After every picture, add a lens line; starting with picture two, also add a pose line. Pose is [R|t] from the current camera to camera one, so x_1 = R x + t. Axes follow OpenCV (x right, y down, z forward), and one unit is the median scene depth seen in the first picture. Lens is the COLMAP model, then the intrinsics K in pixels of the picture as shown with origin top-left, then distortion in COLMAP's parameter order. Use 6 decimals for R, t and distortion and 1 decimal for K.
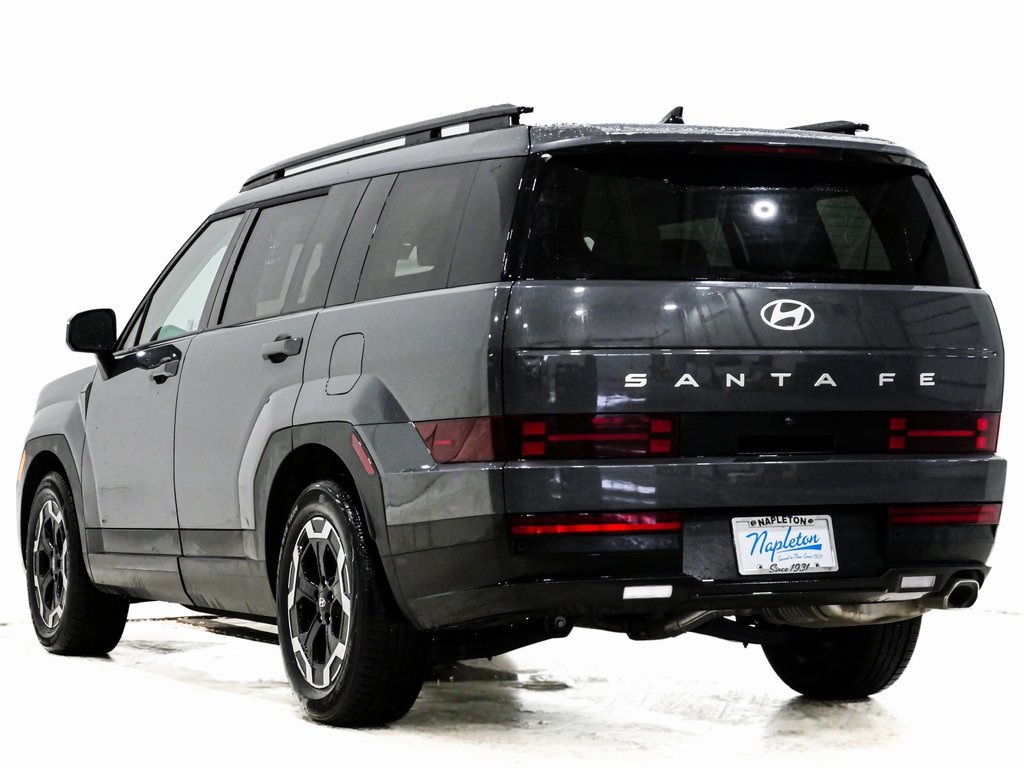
lens RADIAL K [[2572.5, 0, 511.2], [0, 2572.5, 383.8], [0, 0, 1]] dist [0.266859, 0.000000]
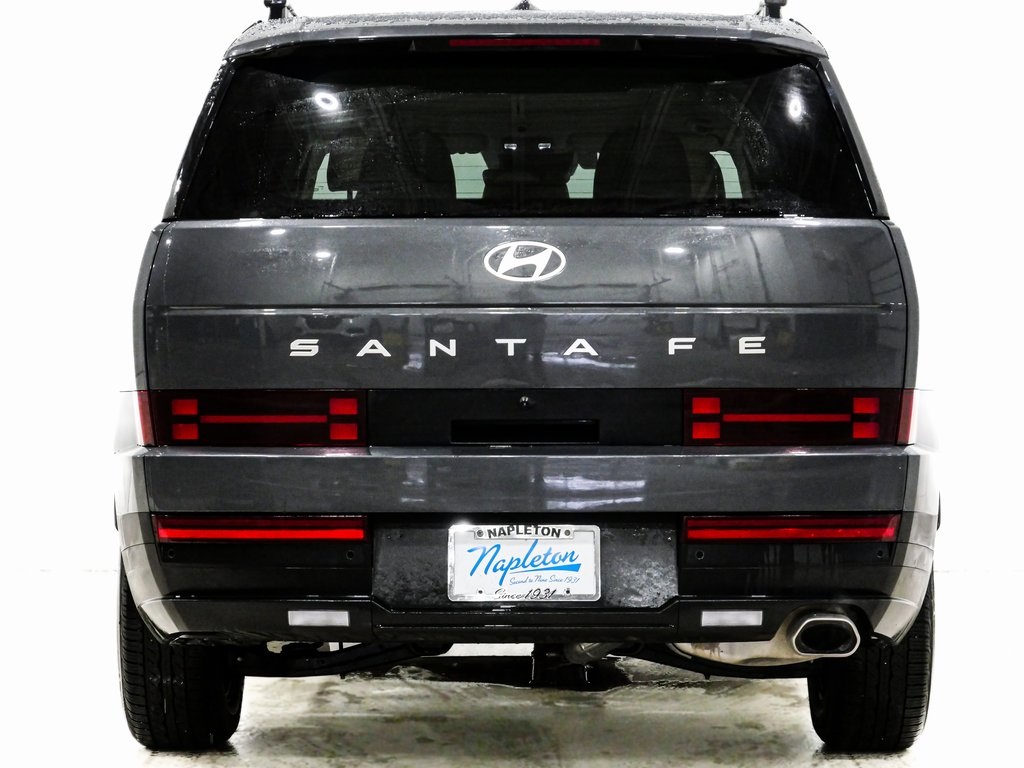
lens RADIAL K [[2772.3, 0, 498.6], [0, 2772.3, 437.7], [0, 0, 1]] dist [0.402325, 0.000000]
pose [[0.898538, 0.014102, -0.438668, 0.457075], [0.000601, 0.999443, 0.033361, -0.002120], [0.438894, -0.030240, 0.898030, 0.259612]]
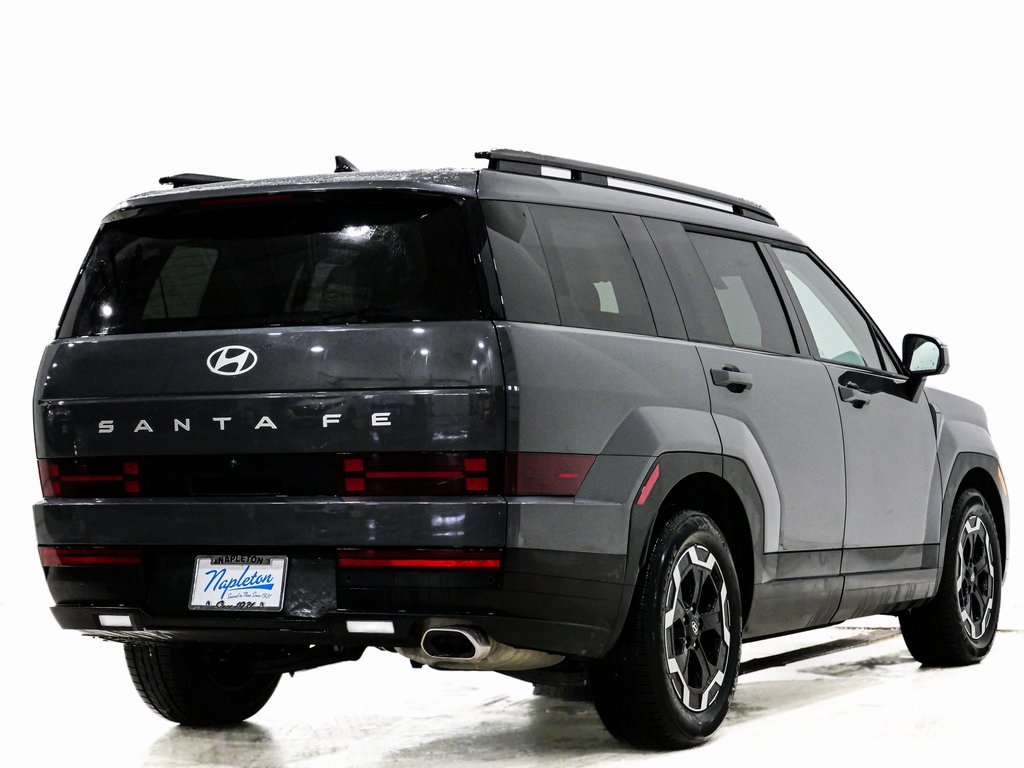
lens RADIAL K [[2531.2, 0, 511.3], [0, 2531.2, 383.4], [0, 0, 1]] dist [0.136559, 0.000000]
pose [[0.577810, -0.022182, -0.815870, 0.994782], [0.021762, 0.999694, -0.011768, -0.003109], [0.815881, -0.010955, 0.578116, 0.501472]]
